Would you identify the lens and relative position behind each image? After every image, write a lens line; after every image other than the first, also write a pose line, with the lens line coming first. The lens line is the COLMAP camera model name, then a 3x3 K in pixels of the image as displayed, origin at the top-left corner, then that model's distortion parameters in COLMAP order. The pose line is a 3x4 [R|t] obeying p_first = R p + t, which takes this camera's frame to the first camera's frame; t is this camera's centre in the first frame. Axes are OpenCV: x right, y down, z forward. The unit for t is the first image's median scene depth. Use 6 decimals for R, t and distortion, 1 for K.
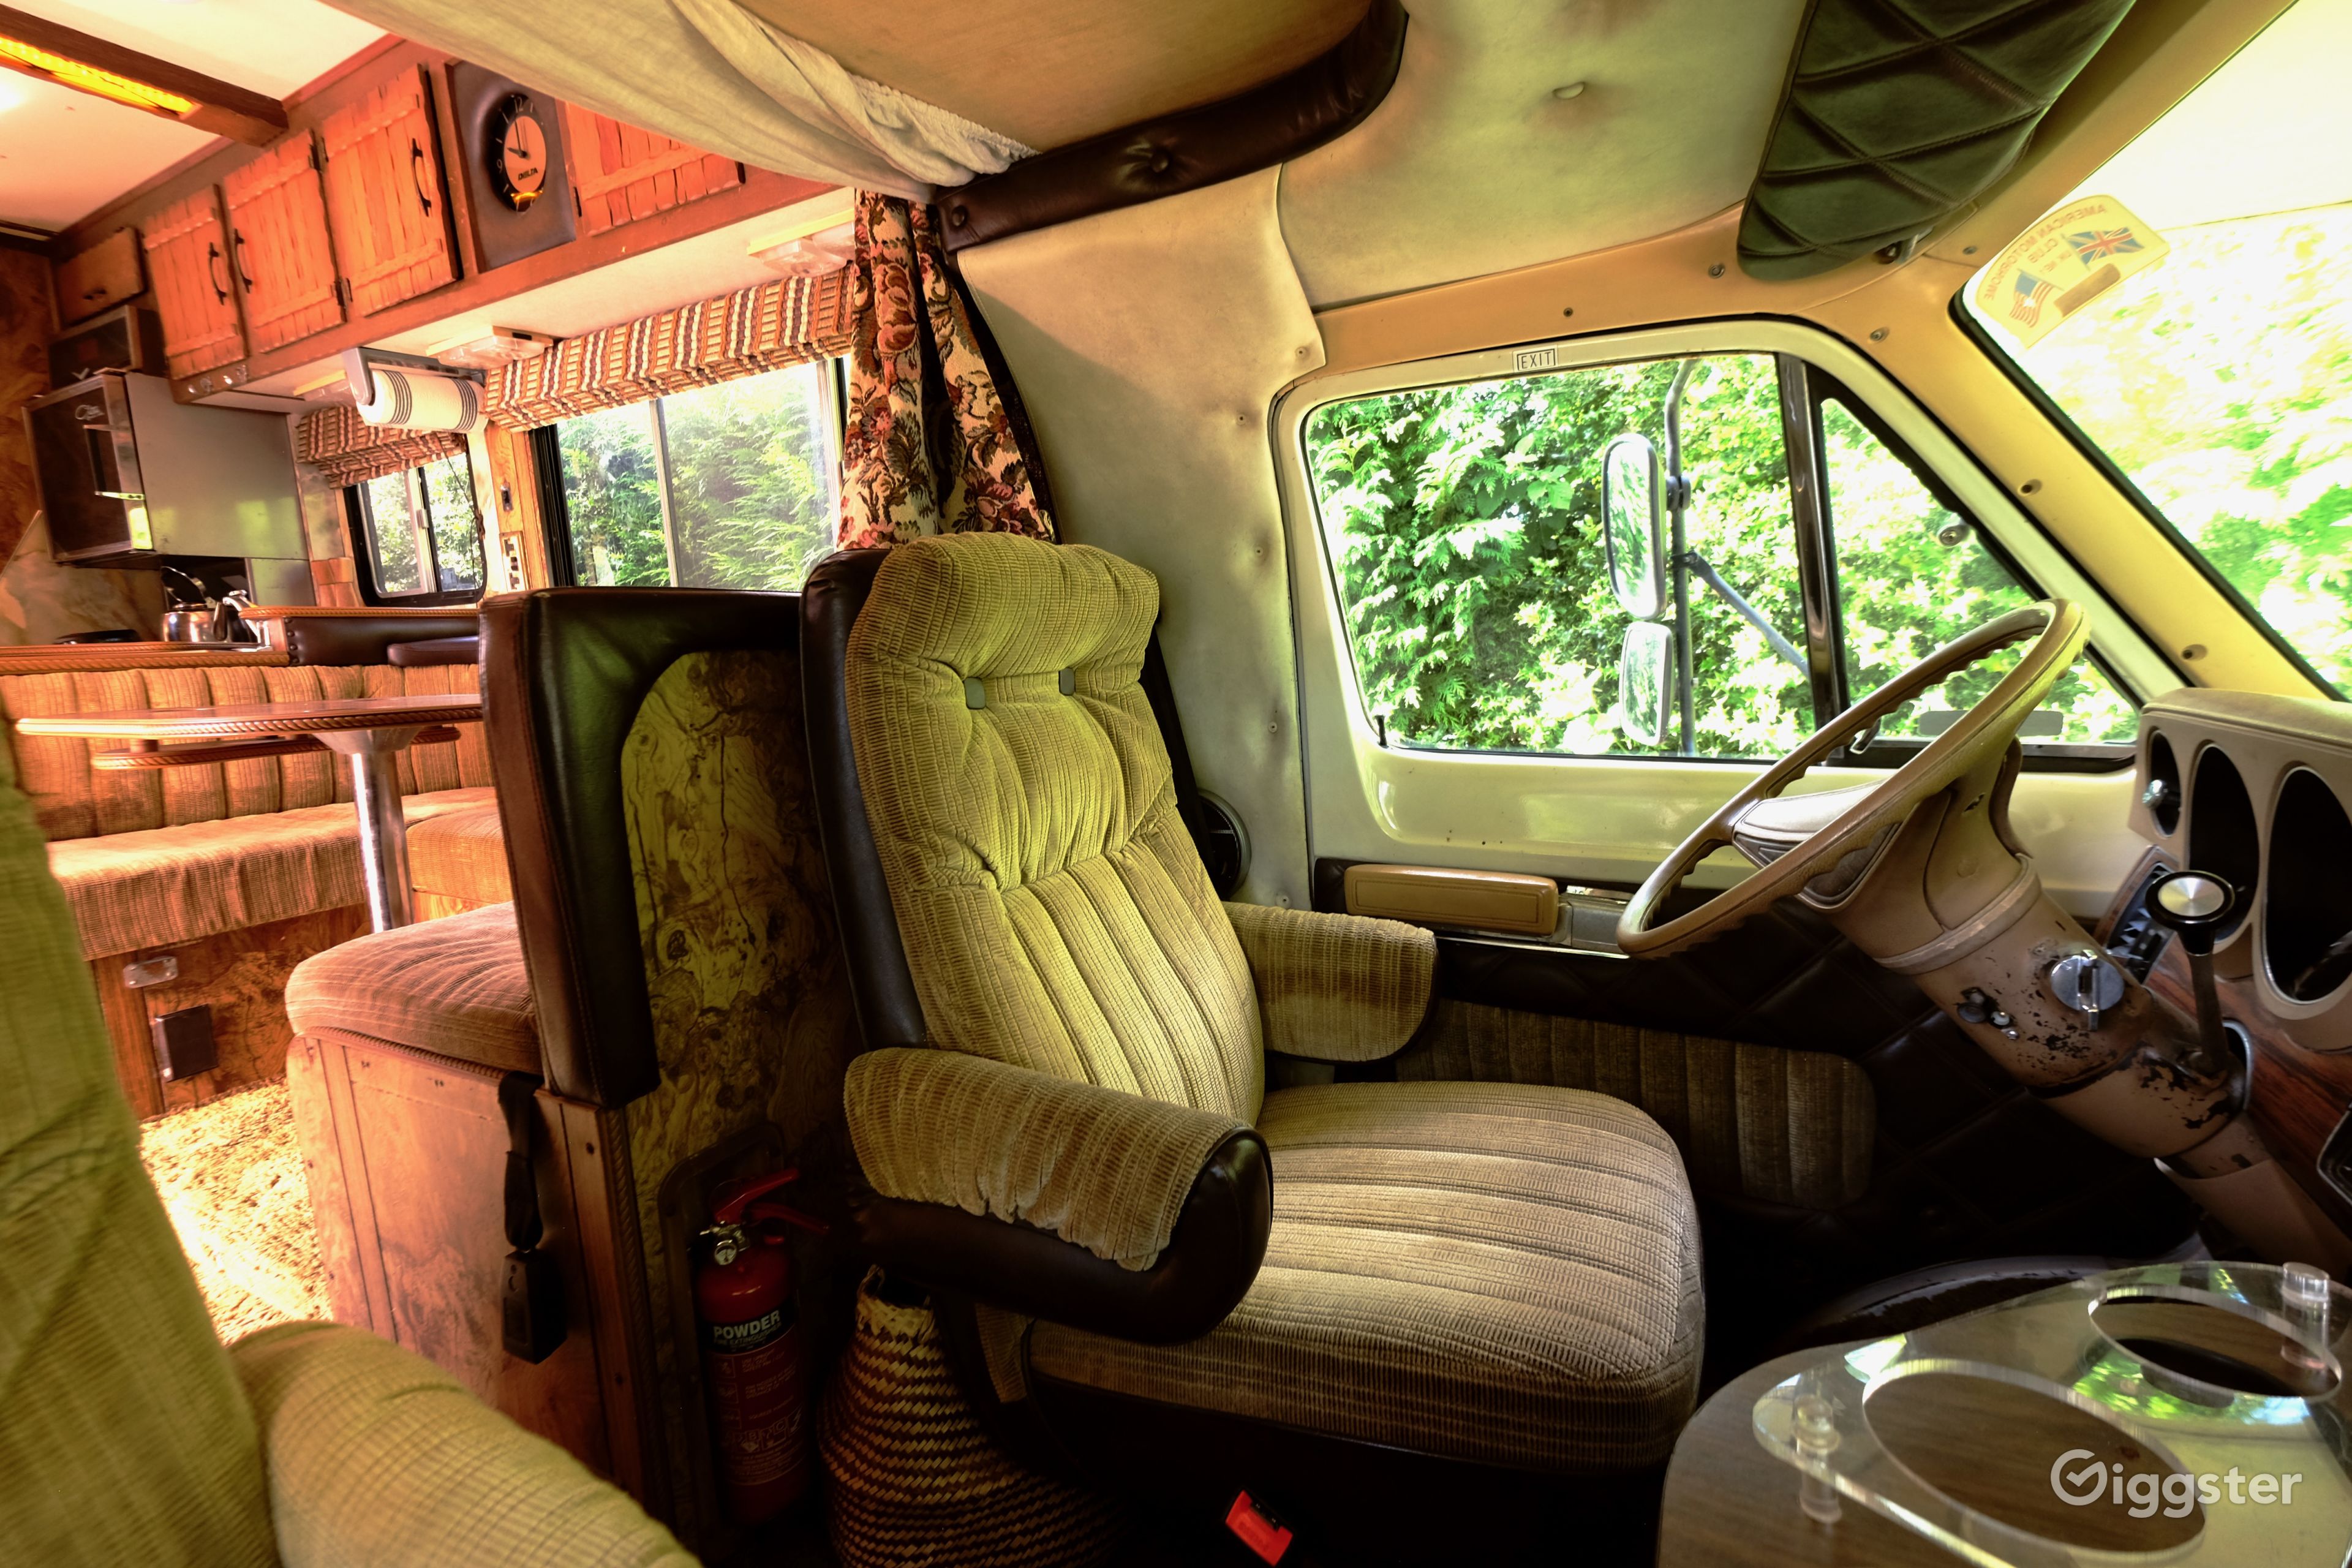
lens RADIAL K [[1036.1, 0, 1166.6], [0, 1036.1, 784.2], [0, 0, 1]] dist [0.002630, -0.000397]
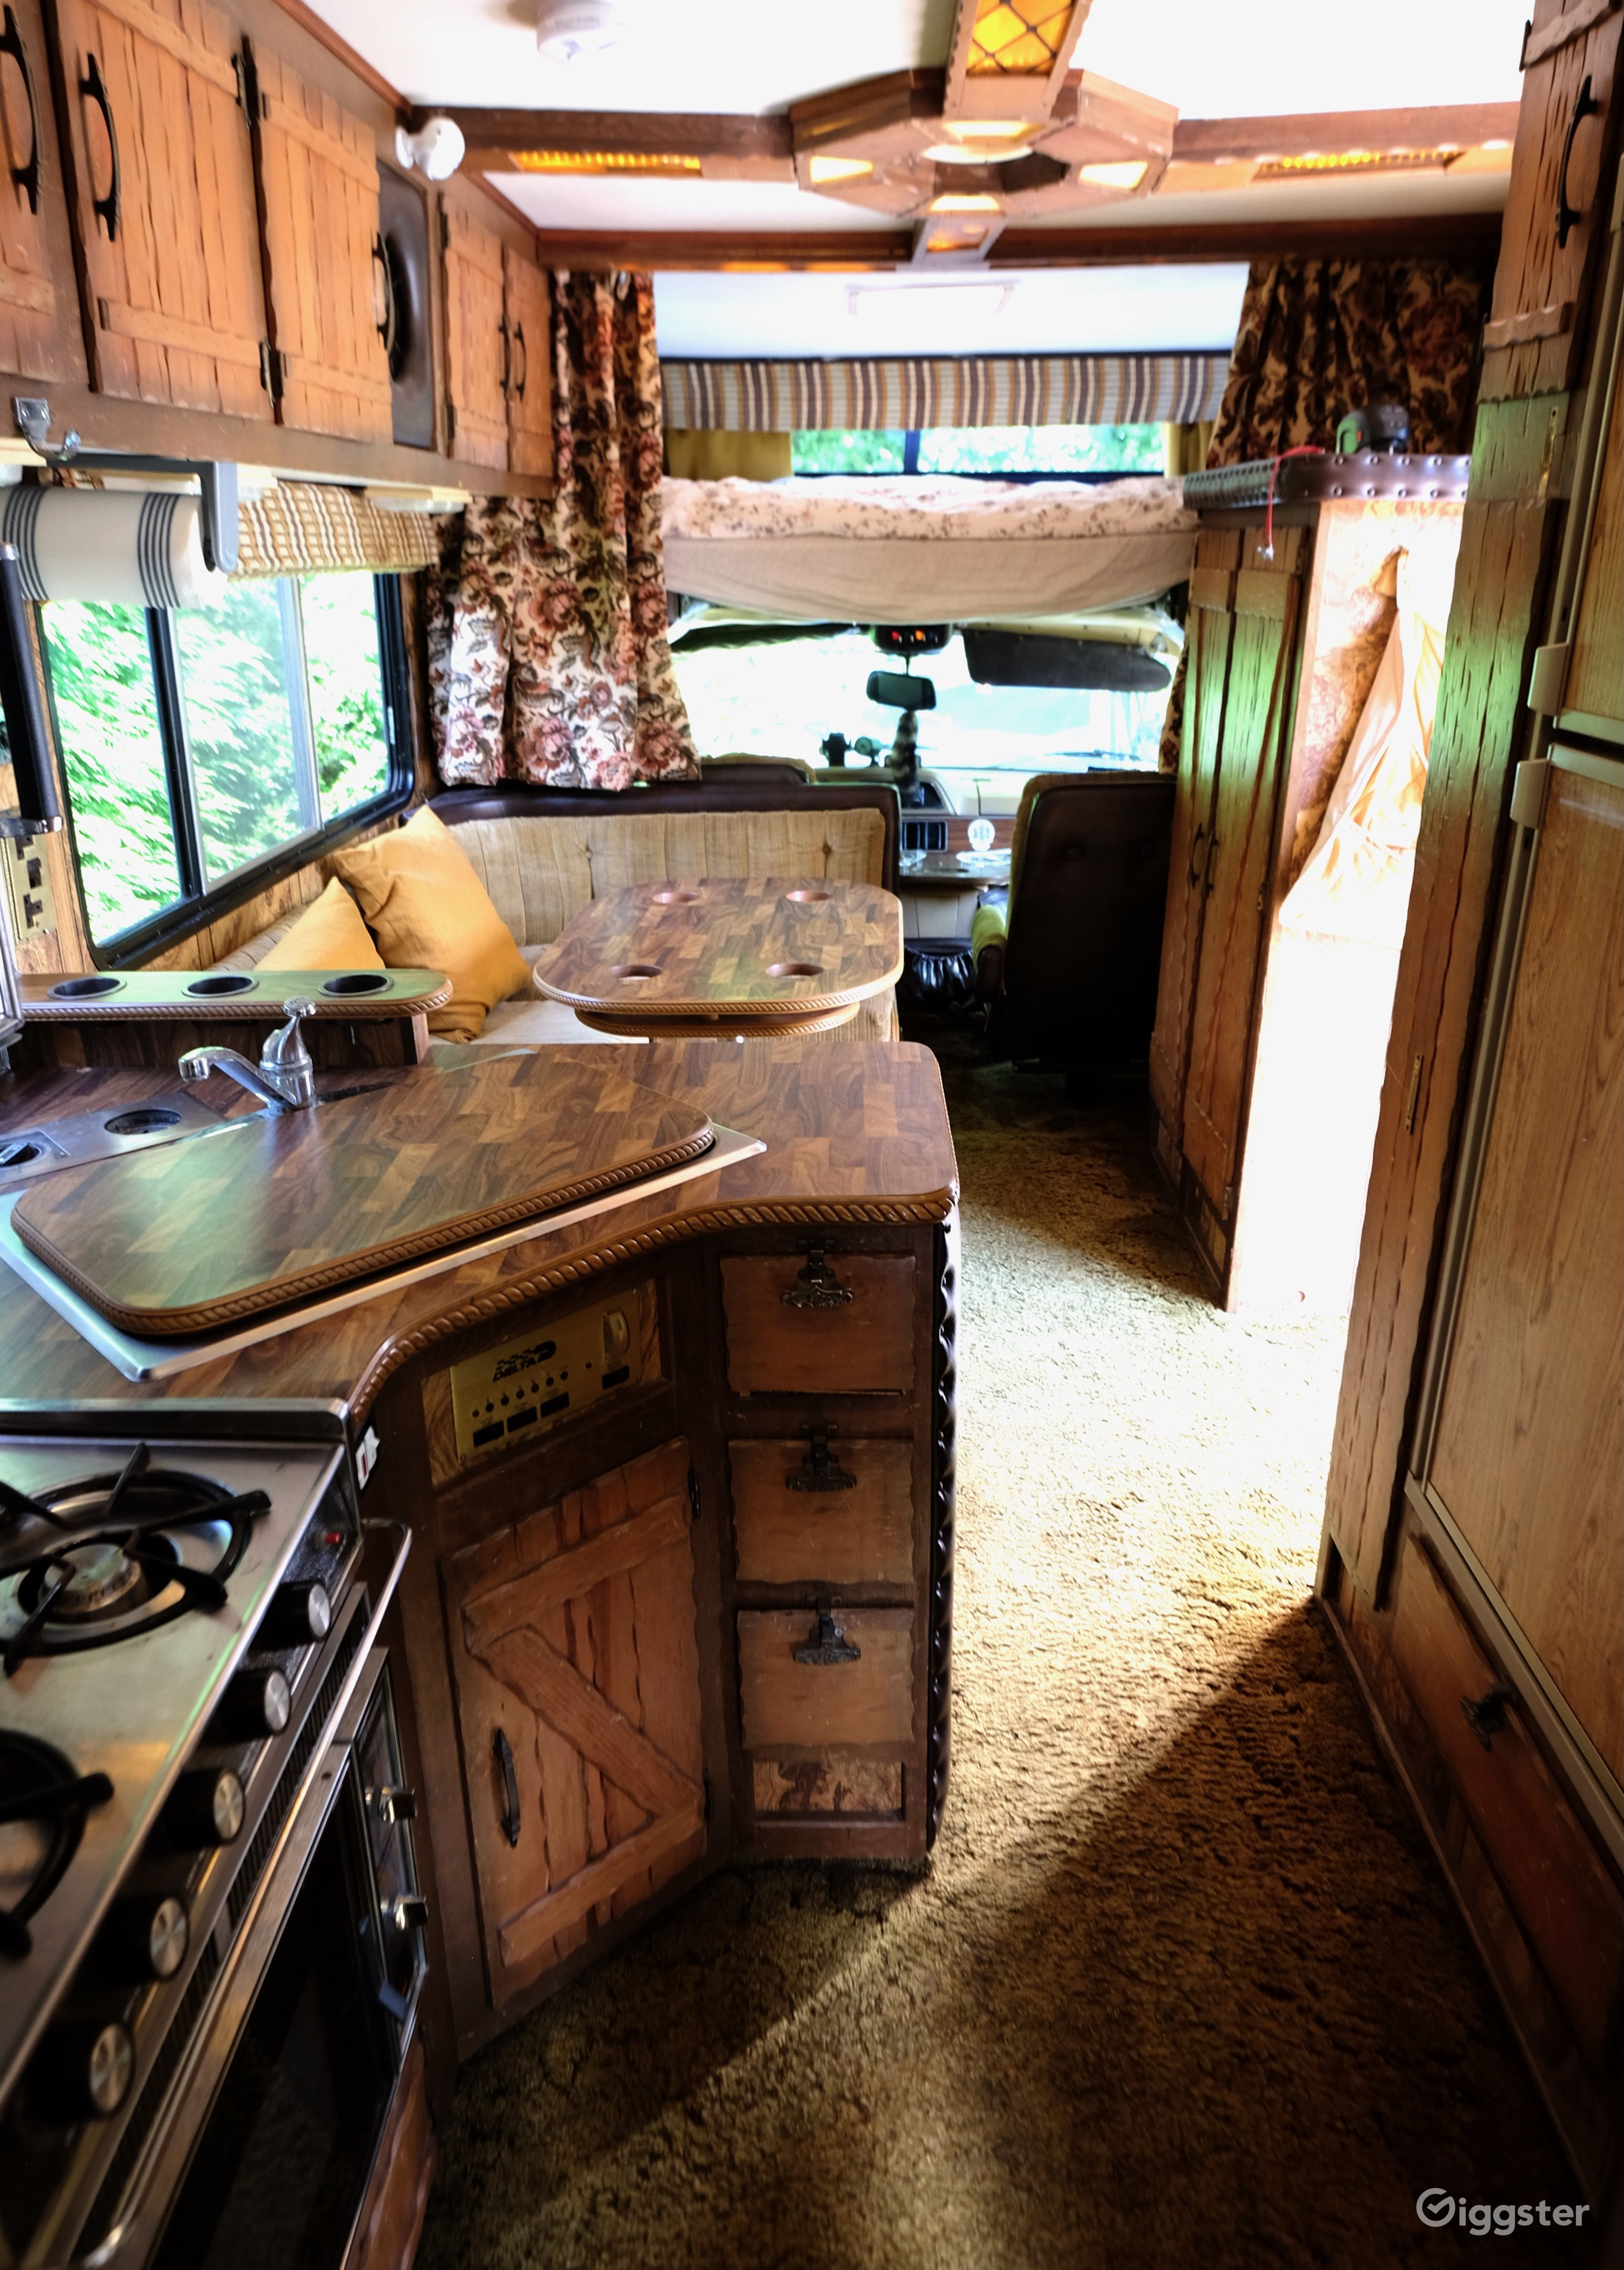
lens RADIAL K [[1531.9, 0, 809.6], [0, 1531.9, 1108.3], [0, 0, 1]] dist [-0.002579, -0.000539]
pose [[-0.451776, -0.273863, 0.849057, -1.755429], [0.151052, 0.914495, 0.375343, -0.400770], [-0.879251, 0.297823, -0.371779, 1.213492]]
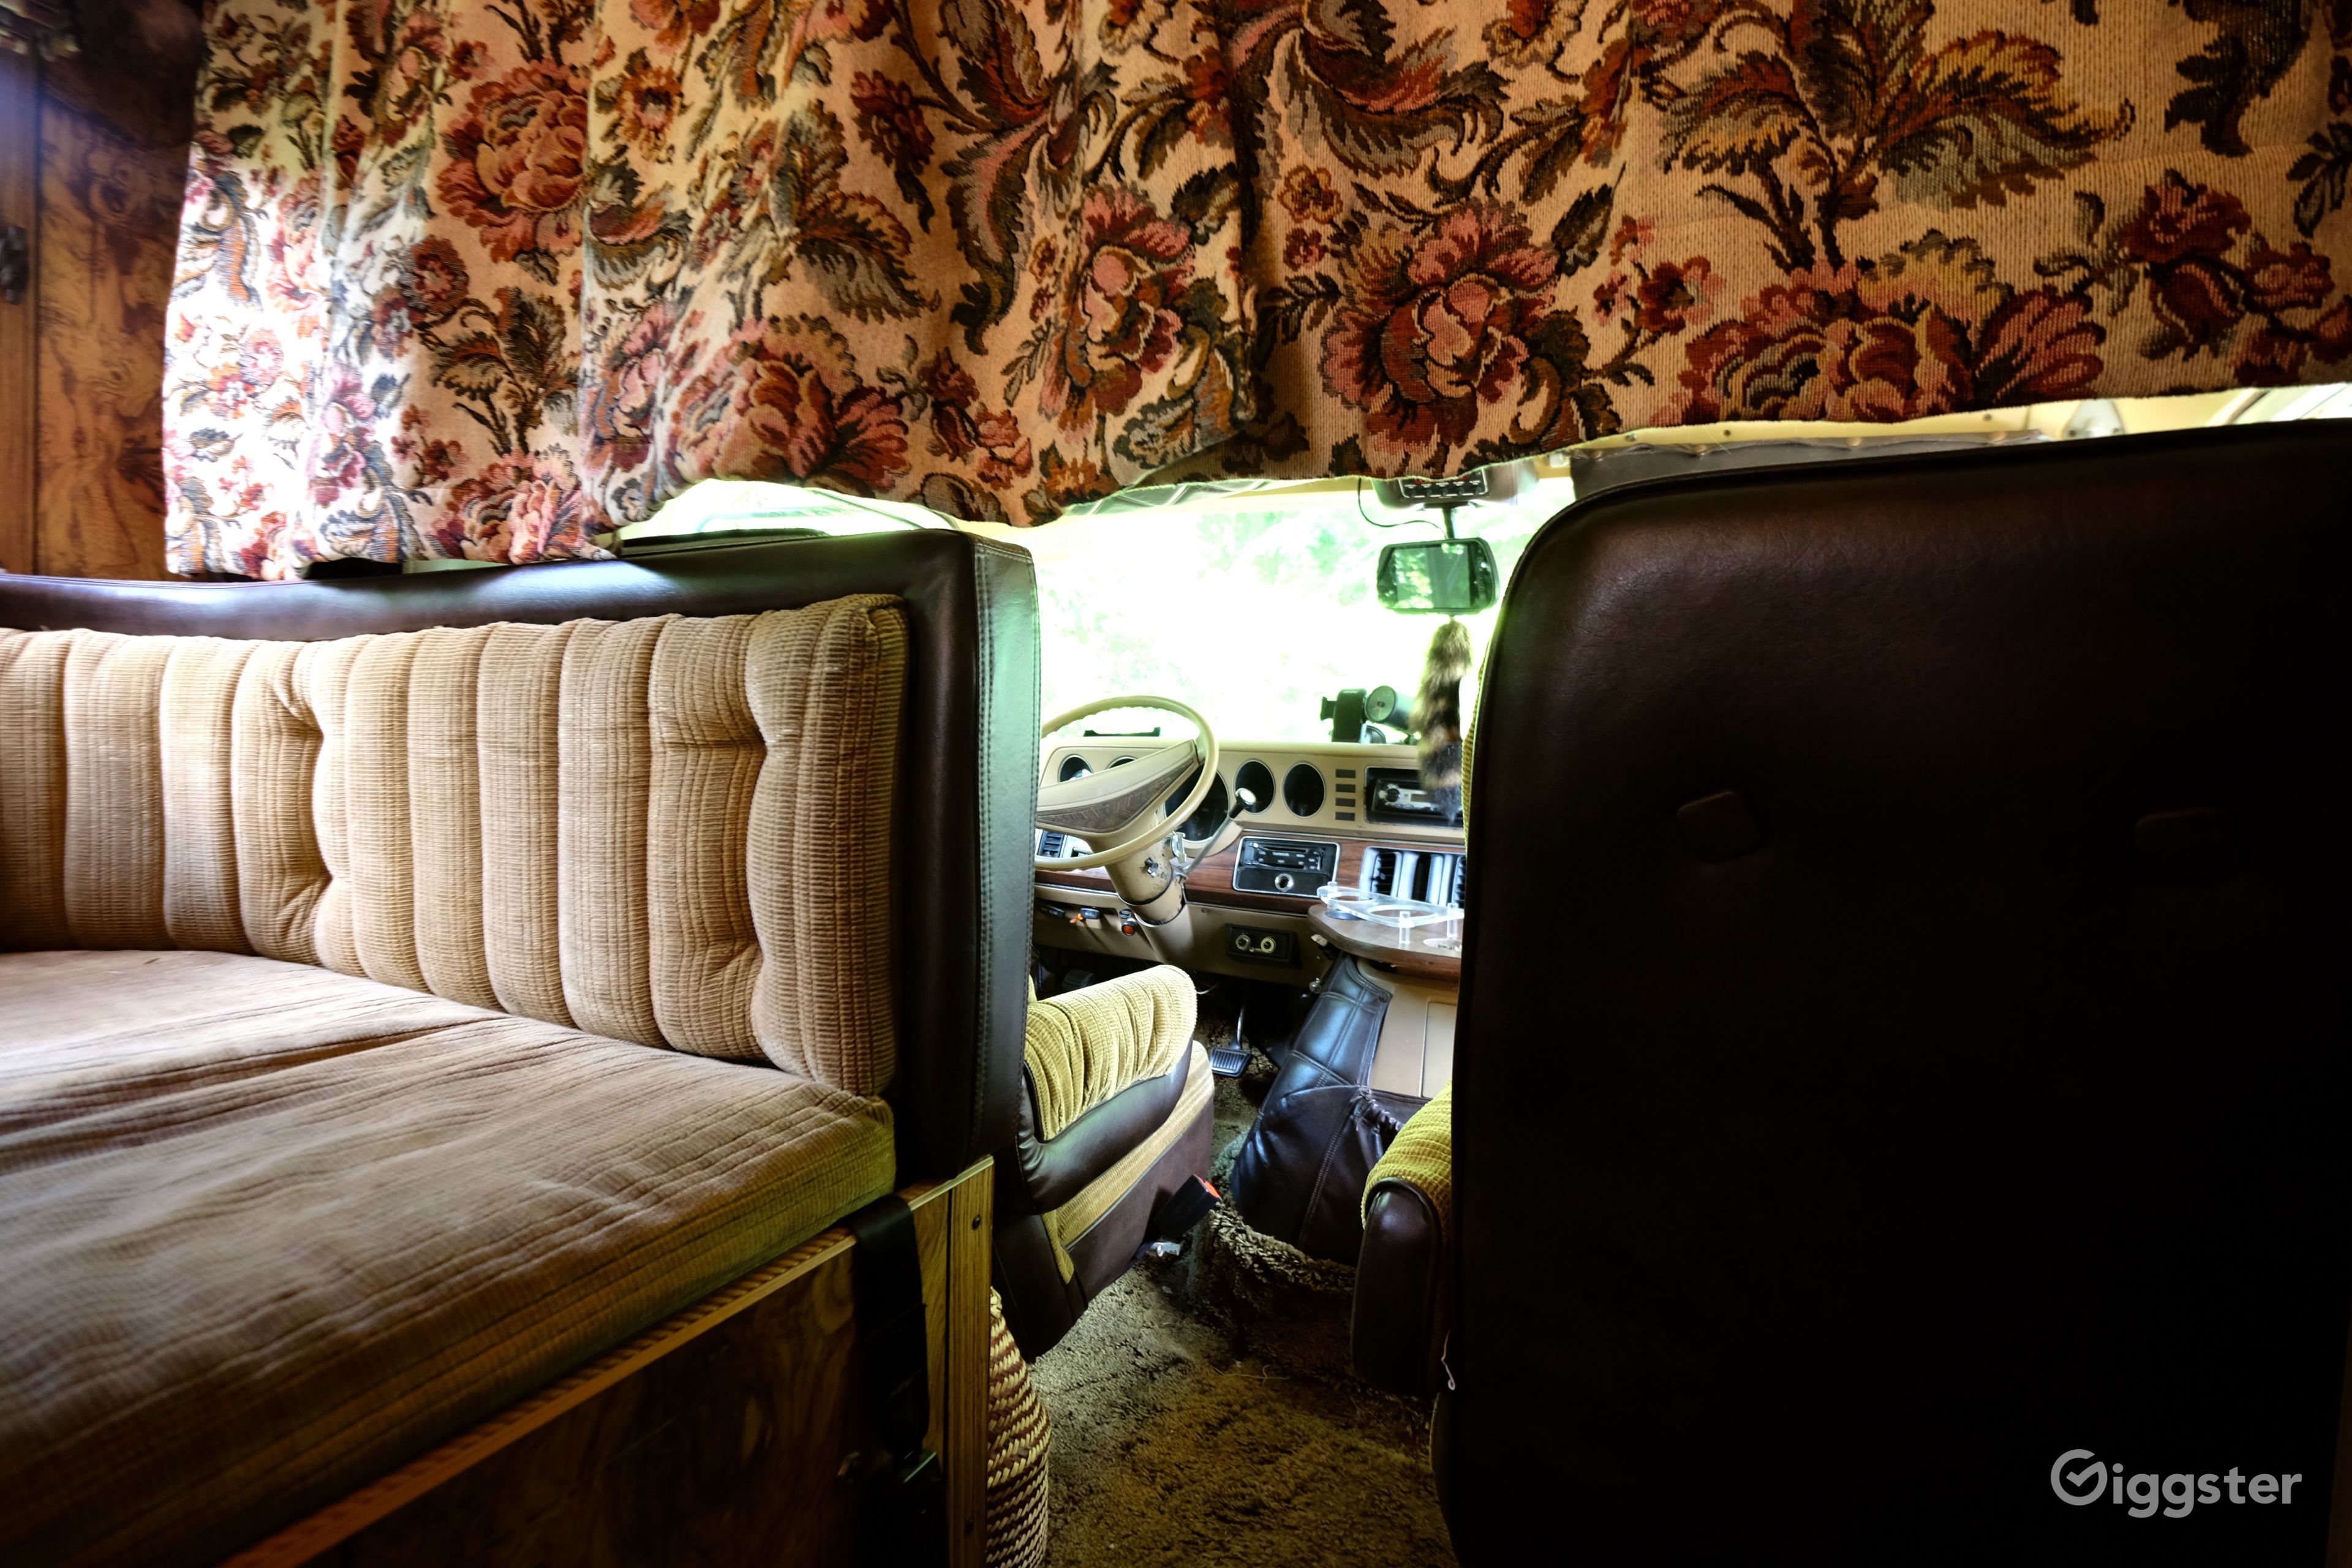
lens RADIAL K [[1101.9, 0, 1168.2], [0, 1101.9, 780.7], [0, 0, 1]] dist [-0.001602, -0.000234]
pose [[-0.029809, 0.005512, 0.999540, -0.586248], [0.108840, 0.994057, -0.002235, 0.010936], [-0.993612, 0.108723, -0.030232, 0.348275]]
